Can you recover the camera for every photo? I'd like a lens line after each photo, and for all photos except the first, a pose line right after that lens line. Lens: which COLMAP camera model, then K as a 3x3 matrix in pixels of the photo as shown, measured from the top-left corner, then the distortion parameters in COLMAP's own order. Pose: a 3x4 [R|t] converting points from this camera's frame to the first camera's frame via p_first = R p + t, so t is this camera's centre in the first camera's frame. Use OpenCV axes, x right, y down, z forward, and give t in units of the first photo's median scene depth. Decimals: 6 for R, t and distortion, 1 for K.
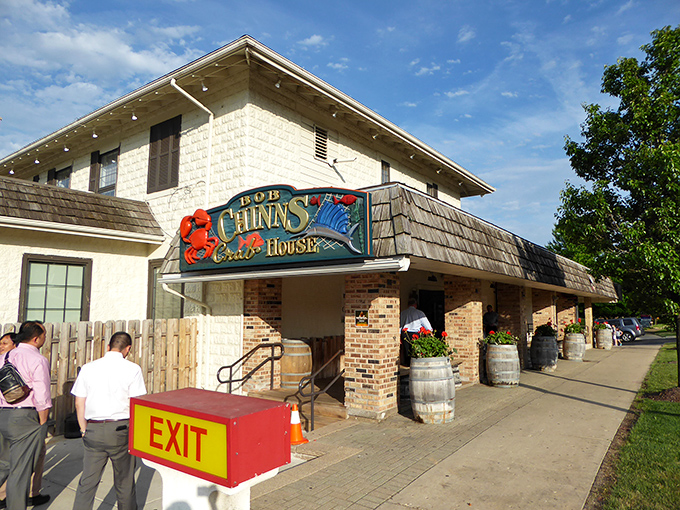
lens RADIAL K [[494.2, 0, 340.0], [0, 494.2, 255.0], [0, 0, 1]] dist [-0.003508, -0.001896]
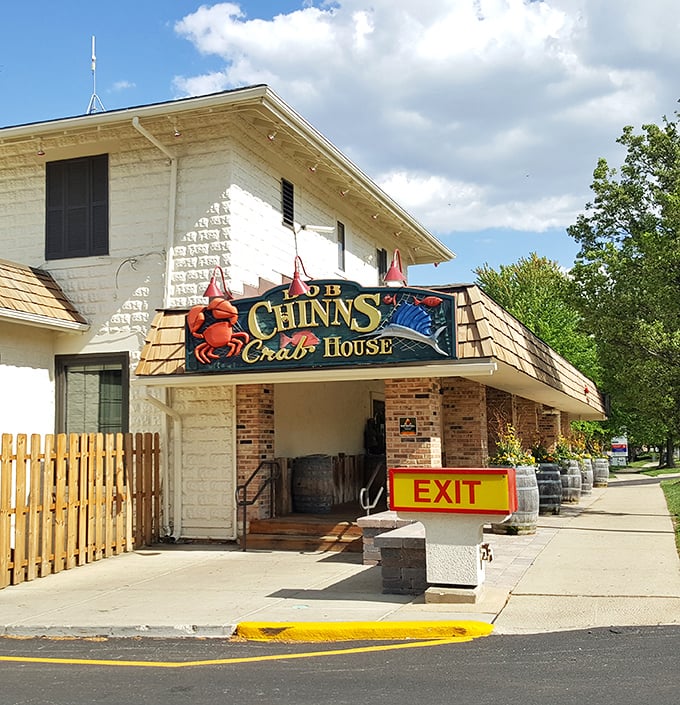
lens RADIAL K [[811.9, 0, 339.3], [0, 811.9, 372.1], [0, 0, 1]] dist [0.223114, 0.001687]
pose [[0.975533, 0.008507, 0.219687, -0.441064], [-0.015058, 0.999490, 0.028162, -0.012491], [-0.219335, -0.030781, 0.975164, -0.463826]]
